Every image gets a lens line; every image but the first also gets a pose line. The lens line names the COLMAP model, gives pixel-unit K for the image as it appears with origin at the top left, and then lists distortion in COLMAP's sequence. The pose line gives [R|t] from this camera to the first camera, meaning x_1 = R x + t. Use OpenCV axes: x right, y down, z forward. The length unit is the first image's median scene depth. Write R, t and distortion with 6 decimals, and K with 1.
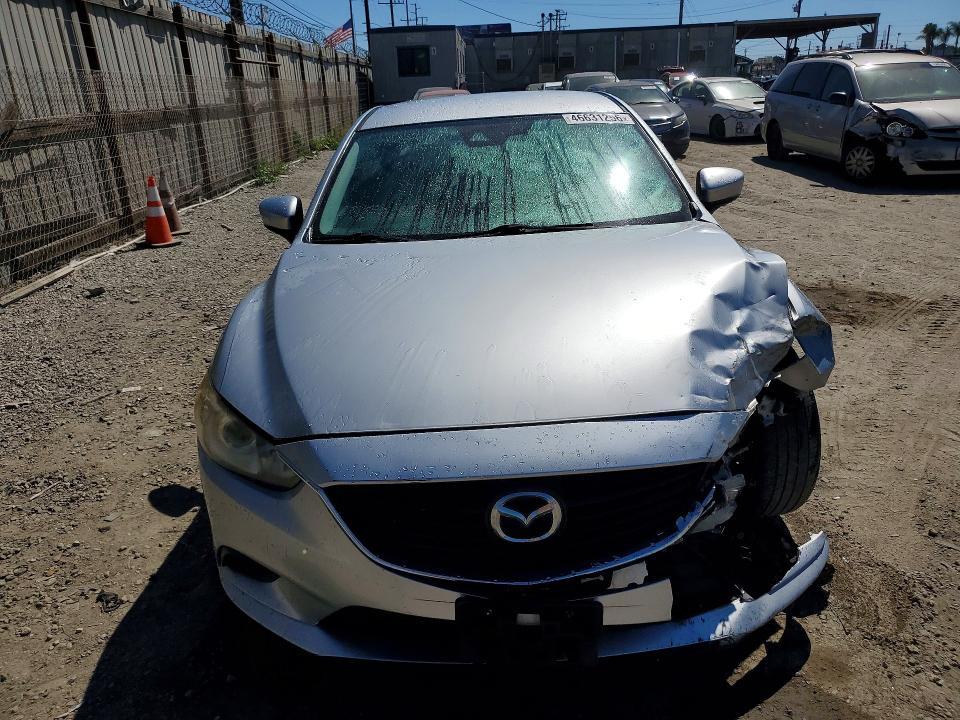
lens RADIAL K [[759.6, 0, 479.7], [0, 759.6, 389.4], [0, 0, 1]] dist [-0.012099, 0.031163]
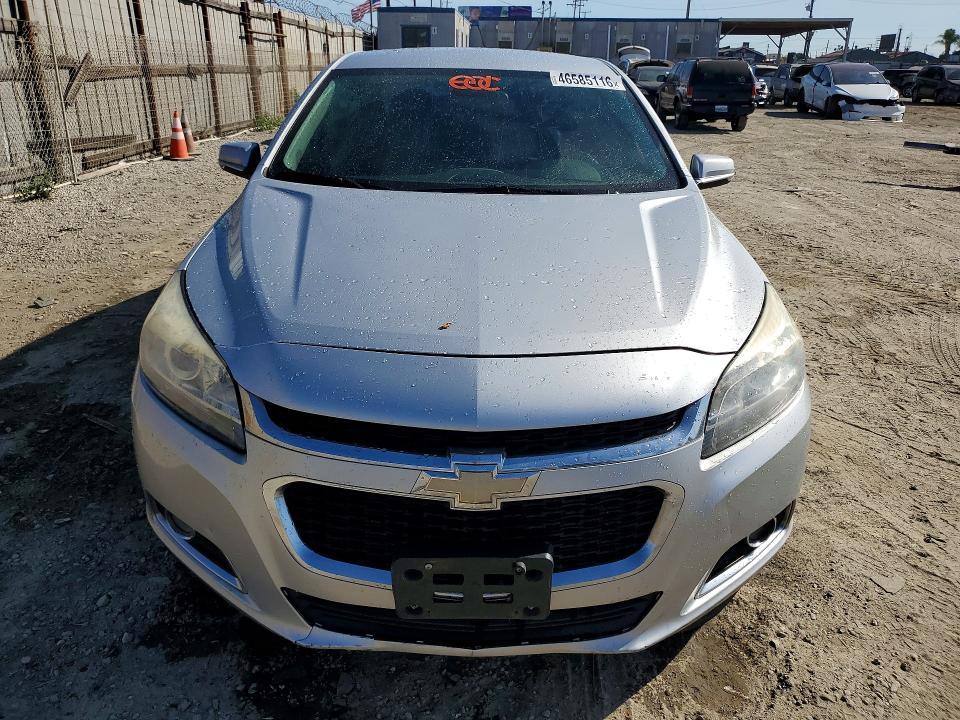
lens RADIAL K [[759.6, 0, 481.8], [0, 759.6, 360.9], [0, 0, 1]] dist [-0.012099, 0.031163]
pose [[0.998280, 0.058136, -0.007625, 0.088593], [-0.058202, 0.998266, -0.008767, 0.082732], [0.007102, 0.009196, 0.999932, -0.205532]]
